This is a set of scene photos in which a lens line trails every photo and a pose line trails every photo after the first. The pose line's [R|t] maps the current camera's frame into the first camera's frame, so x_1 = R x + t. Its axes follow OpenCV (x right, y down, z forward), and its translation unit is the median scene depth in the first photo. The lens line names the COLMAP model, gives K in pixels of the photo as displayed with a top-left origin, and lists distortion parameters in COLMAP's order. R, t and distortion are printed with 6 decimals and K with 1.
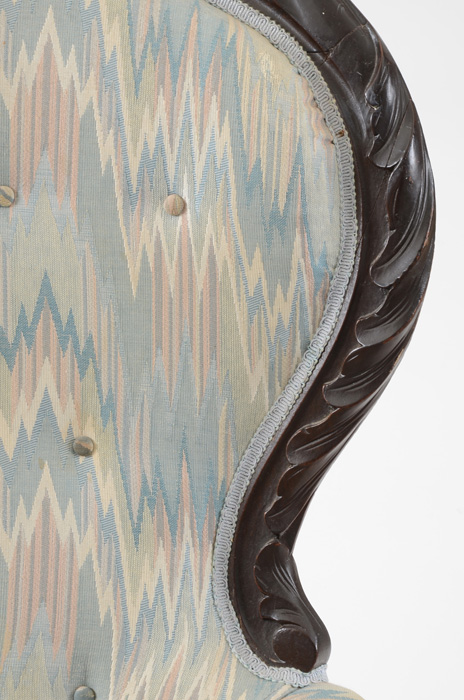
lens RADIAL K [[2002.9, 0, 230.5], [0, 2002.9, 352.1], [0, 0, 1]] dist [0.729756, 0.000000]
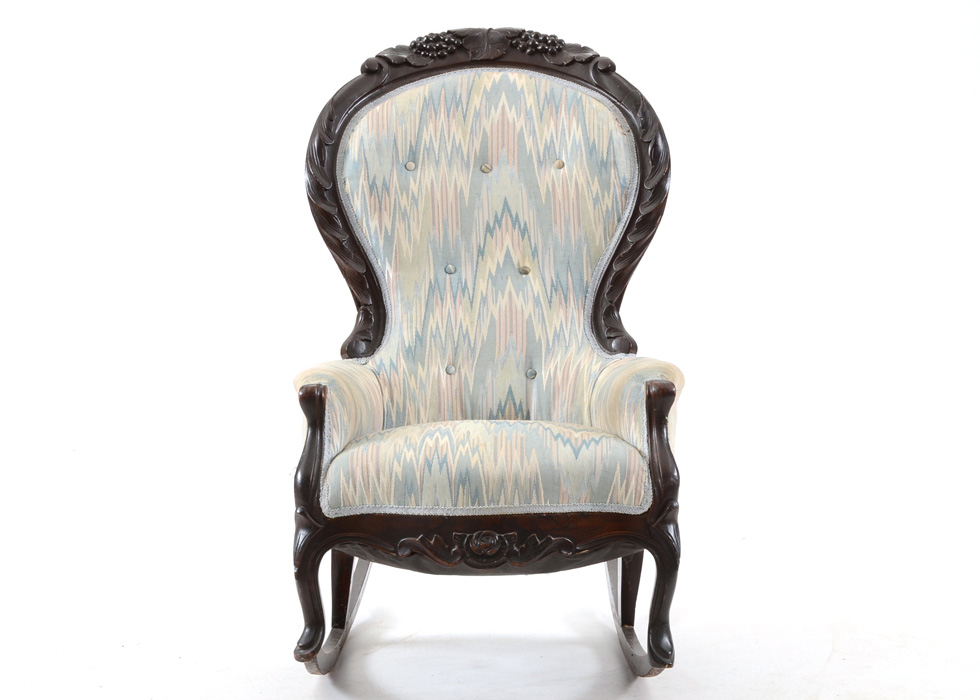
lens RADIAL K [[3135.0, 0, 488.8], [0, 3135.0, 350.8], [0, 0, 1]] dist [0.615684, 0.000000]
pose [[0.998437, -0.053495, -0.016165, -0.061663], [0.046534, 0.956015, -0.289604, 1.176770], [0.030946, 0.288399, 0.957010, -2.411448]]
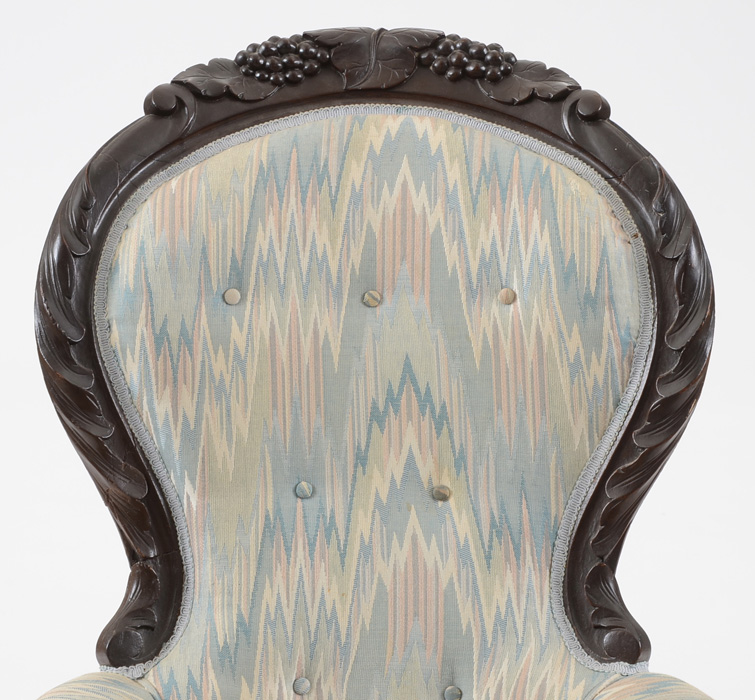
lens RADIAL K [[2749.9, 0, 393.1], [0, 2749.9, 341.1], [0, 0, 1]] dist [0.604879, 0.000000]
pose [[0.999165, -0.040797, -0.002136, -0.096244], [0.039604, 0.980123, -0.194396, 0.287228], [0.010025, 0.194149, 0.980921, -0.693852]]
